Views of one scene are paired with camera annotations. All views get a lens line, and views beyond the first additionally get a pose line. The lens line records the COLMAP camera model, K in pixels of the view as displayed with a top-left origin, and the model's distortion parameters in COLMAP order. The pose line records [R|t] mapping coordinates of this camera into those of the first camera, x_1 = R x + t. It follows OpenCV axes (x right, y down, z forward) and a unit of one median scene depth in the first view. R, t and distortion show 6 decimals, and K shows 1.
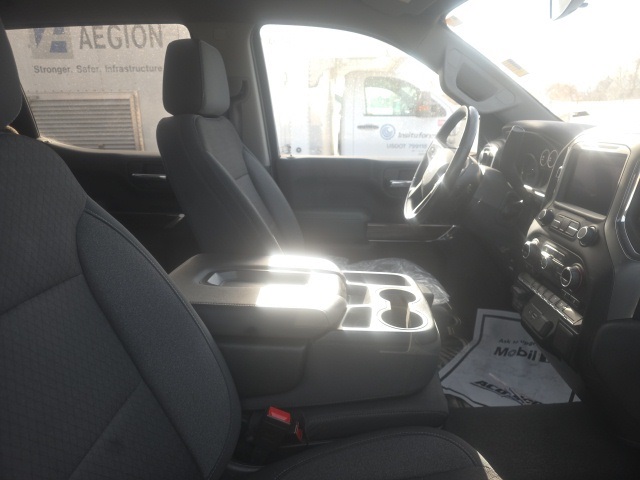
lens RADIAL K [[432.5, 0, 326.1], [0, 432.5, 240.3], [0, 0, 1]] dist [0.022800, -0.006479]
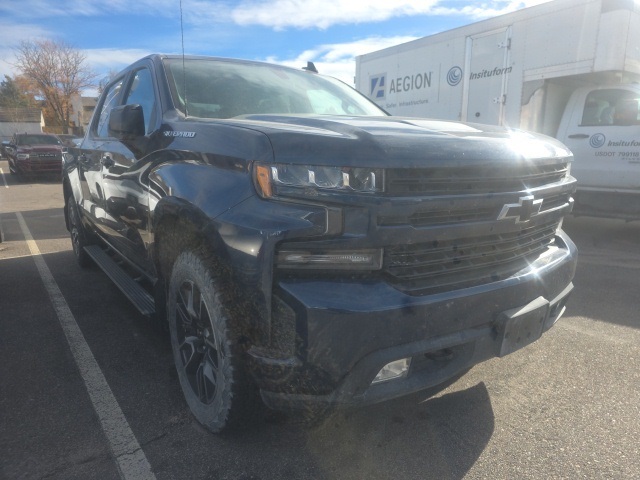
lens RADIAL K [[432.5, 0, 326.1], [0, 432.5, 240.3], [0, 0, 1]] dist [0.022800, -0.006479]
pose [[0.634673, 0.157867, -0.756484, 0.587335], [-0.180849, 0.982070, 0.053215, 0.052107], [0.751322, 0.103035, 0.651843, -0.166068]]
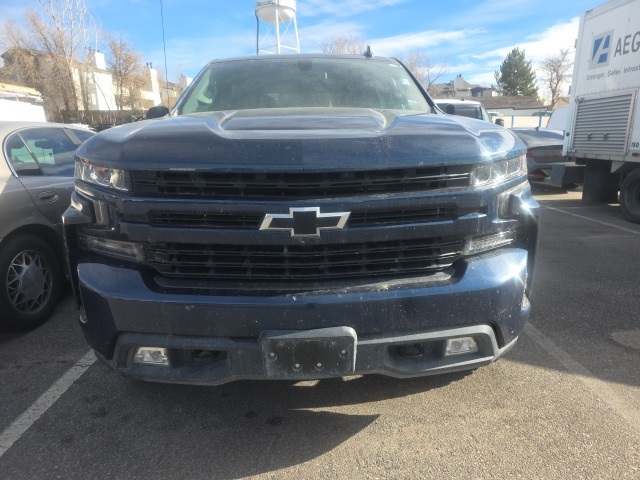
lens RADIAL K [[432.5, 0, 326.1], [0, 432.5, 240.3], [0, 0, 1]] dist [0.022800, -0.006479]
pose [[0.085292, 0.245614, -0.965608, 0.706552], [-0.222598, 0.949341, 0.221815, -0.033982], [0.971172, 0.196024, 0.135644, 0.132369]]
